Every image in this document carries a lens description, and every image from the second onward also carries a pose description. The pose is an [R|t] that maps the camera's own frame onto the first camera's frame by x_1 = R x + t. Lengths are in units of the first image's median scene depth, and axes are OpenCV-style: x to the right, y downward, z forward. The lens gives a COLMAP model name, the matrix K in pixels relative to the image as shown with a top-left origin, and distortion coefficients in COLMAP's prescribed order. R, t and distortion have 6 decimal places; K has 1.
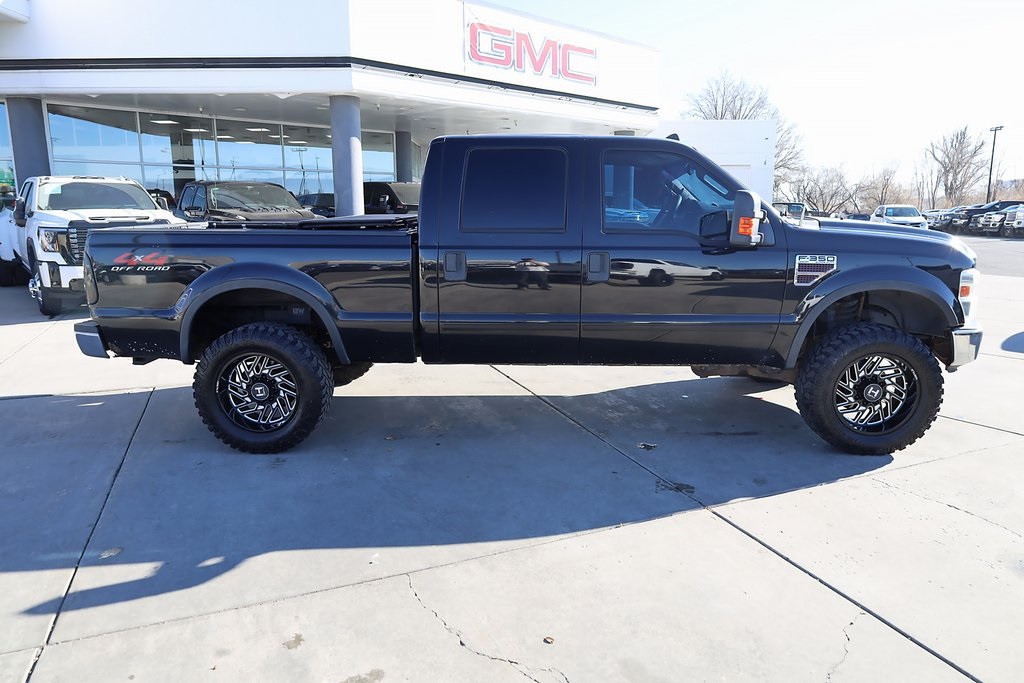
lens RADIAL K [[704.0, 0, 511.0], [0, 704.0, 346.0], [0, 0, 1]] dist [-0.005963, -0.007018]
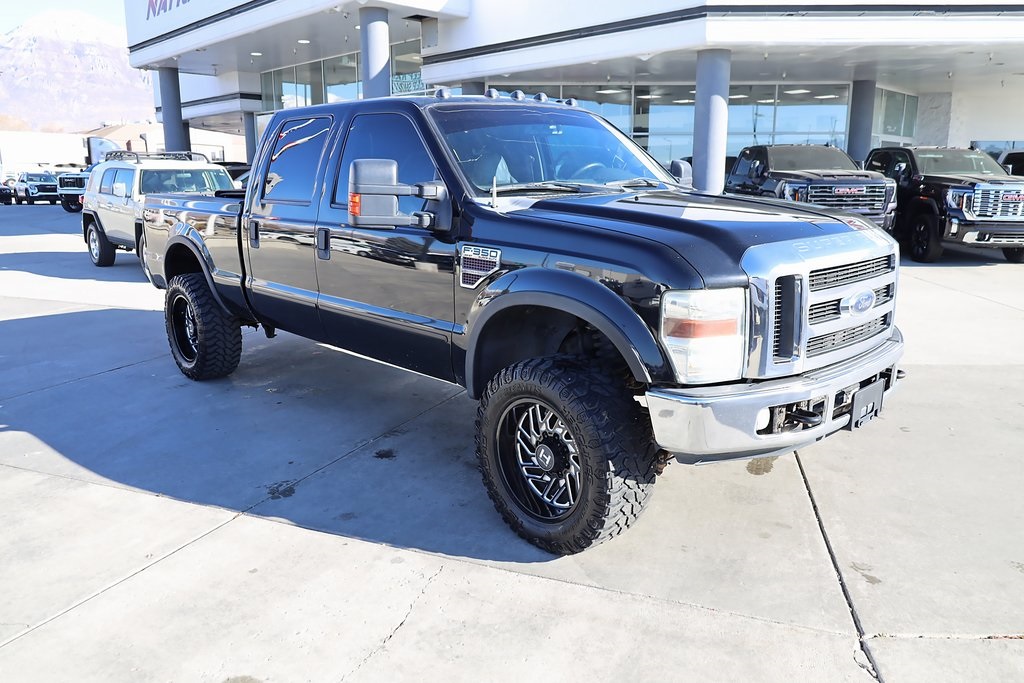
lens RADIAL K [[776.6, 0, 528.0], [0, 776.6, 345.1], [0, 0, 1]] dist [-0.001240, -0.002309]
pose [[0.686306, 0.154742, -0.710661, 0.988293], [-0.138368, 0.987039, 0.081296, -0.095323], [0.714030, 0.042539, 0.698821, 0.451774]]
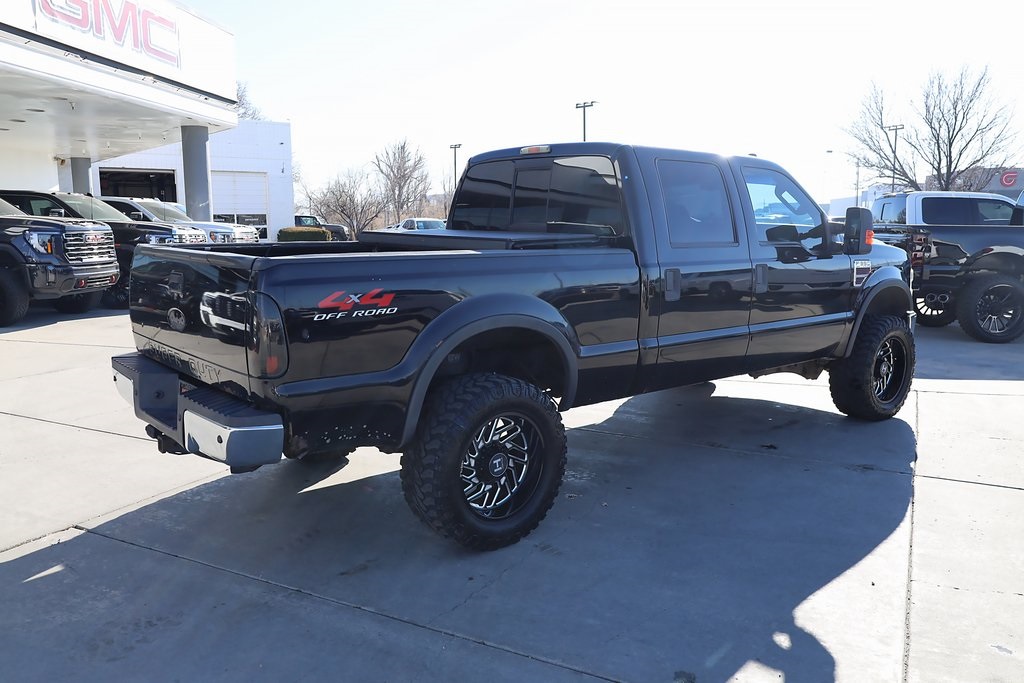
lens RADIAL K [[827.1, 0, 512.4], [0, 827.1, 359.5], [0, 0, 1]] dist [-0.003678, -0.008365]
pose [[0.747868, -0.110469, 0.654592, -0.906582], [0.129336, 0.991408, 0.019545, -0.062035], [-0.651127, 0.070045, 0.755730, 0.311911]]
